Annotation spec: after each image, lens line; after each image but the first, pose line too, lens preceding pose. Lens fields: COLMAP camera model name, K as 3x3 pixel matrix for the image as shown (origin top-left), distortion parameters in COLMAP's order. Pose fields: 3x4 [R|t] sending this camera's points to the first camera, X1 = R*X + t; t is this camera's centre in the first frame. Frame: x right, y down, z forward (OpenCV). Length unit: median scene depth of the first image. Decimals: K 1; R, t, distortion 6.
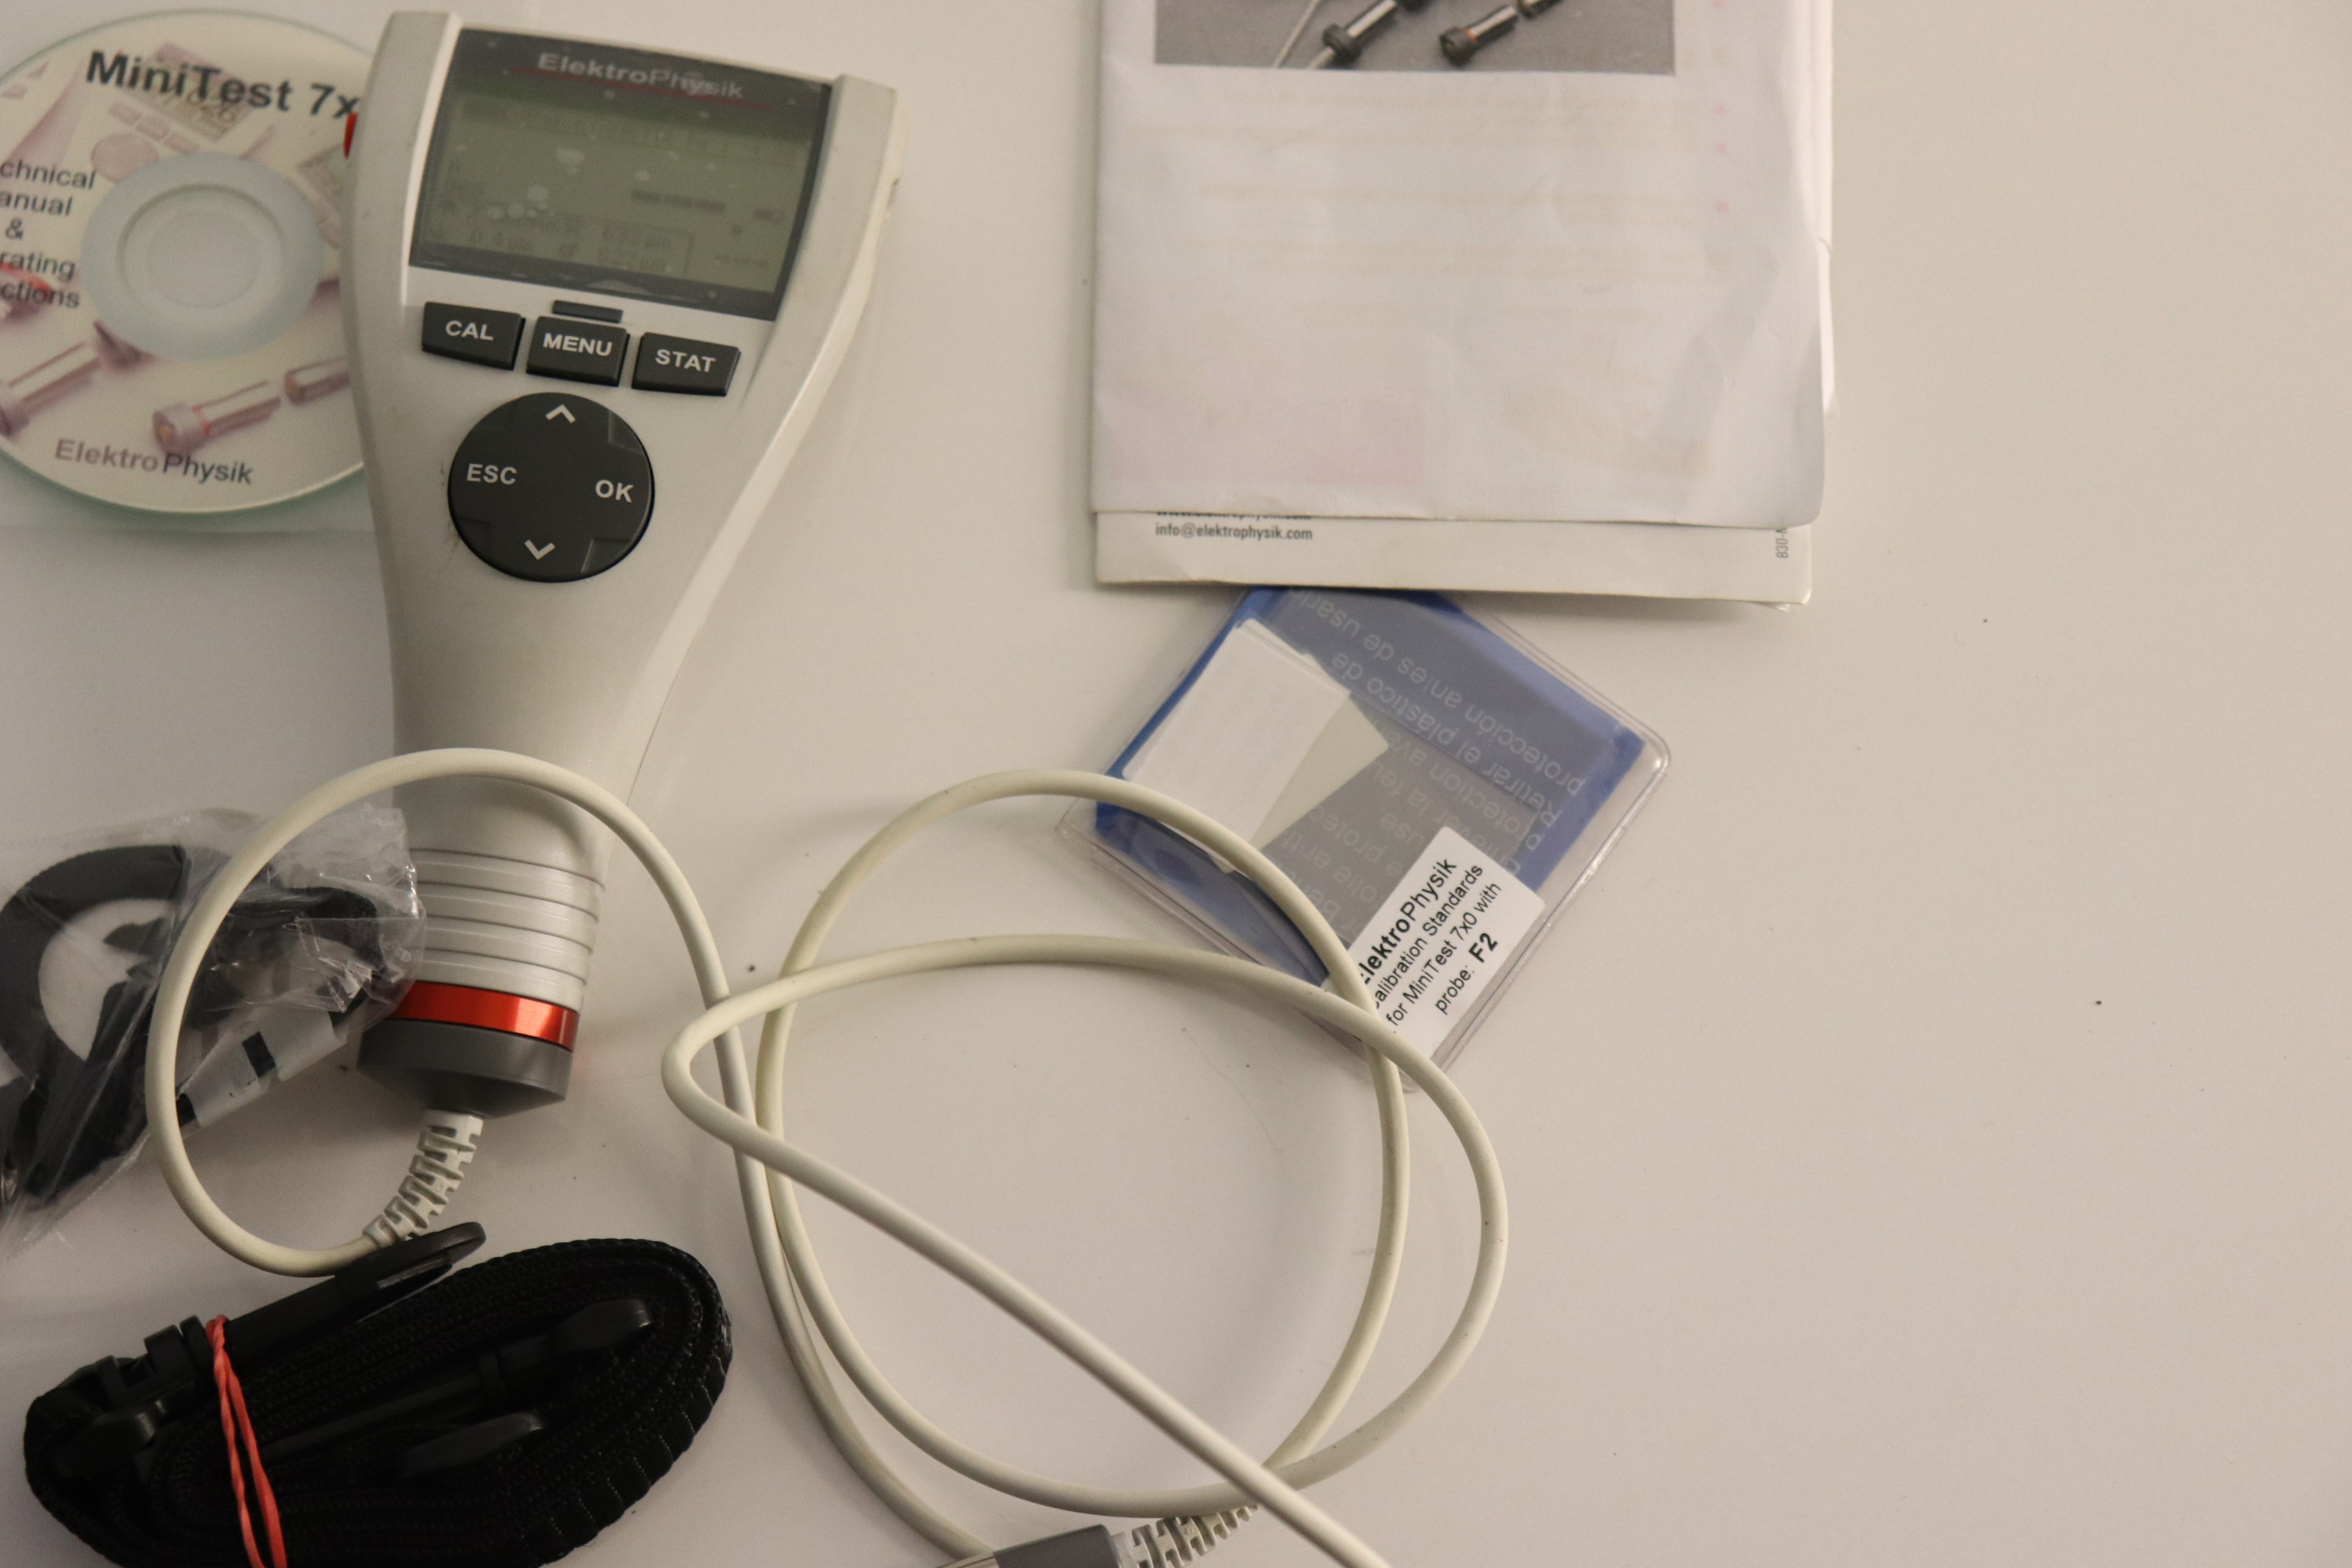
lens RADIAL K [[4647.9, 0, 1176.0], [0, 4647.9, 784.0], [0, 0, 1]] dist [0.189303, 0.601001]
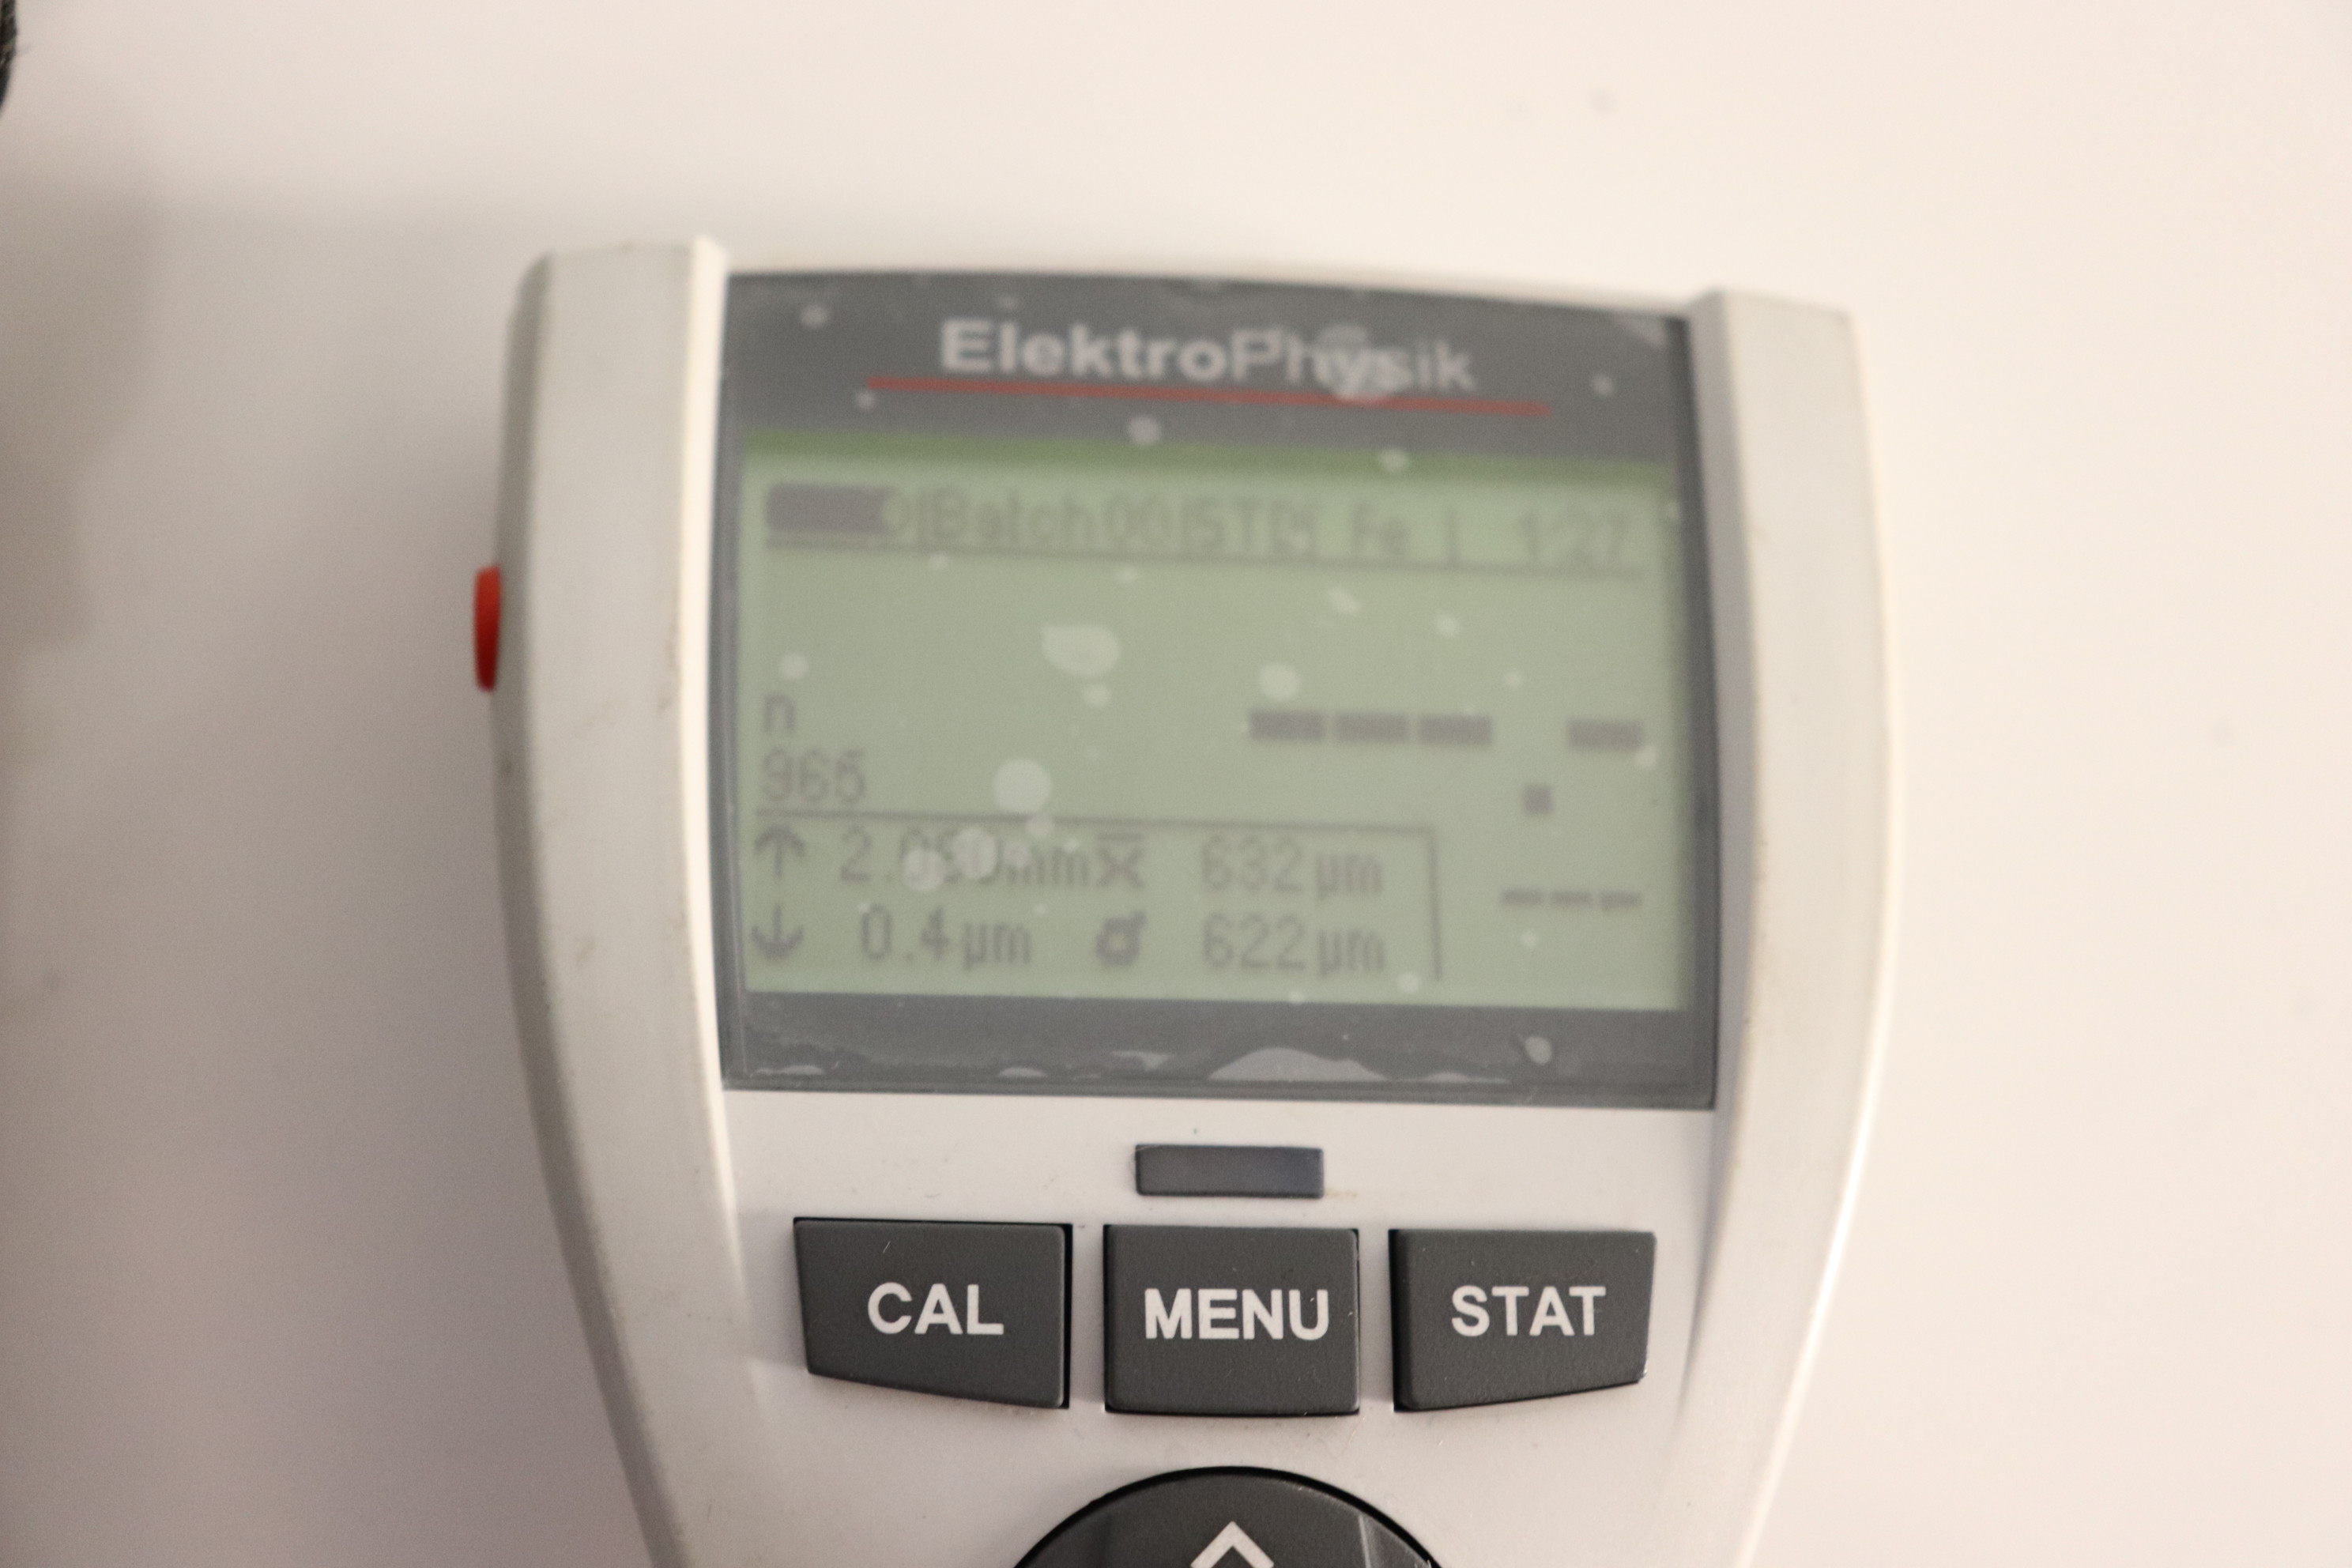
lens RADIAL K [[3774.4, 0, 1176.0], [0, 3774.4, 784.0], [0, 0, 1]] dist [-0.005462, -0.003729]
pose [[0.993640, -0.100000, 0.051769, -0.139900], [0.083181, 0.961709, 0.261144, -0.203417], [-0.075901, -0.255177, 0.963911, 0.713552]]
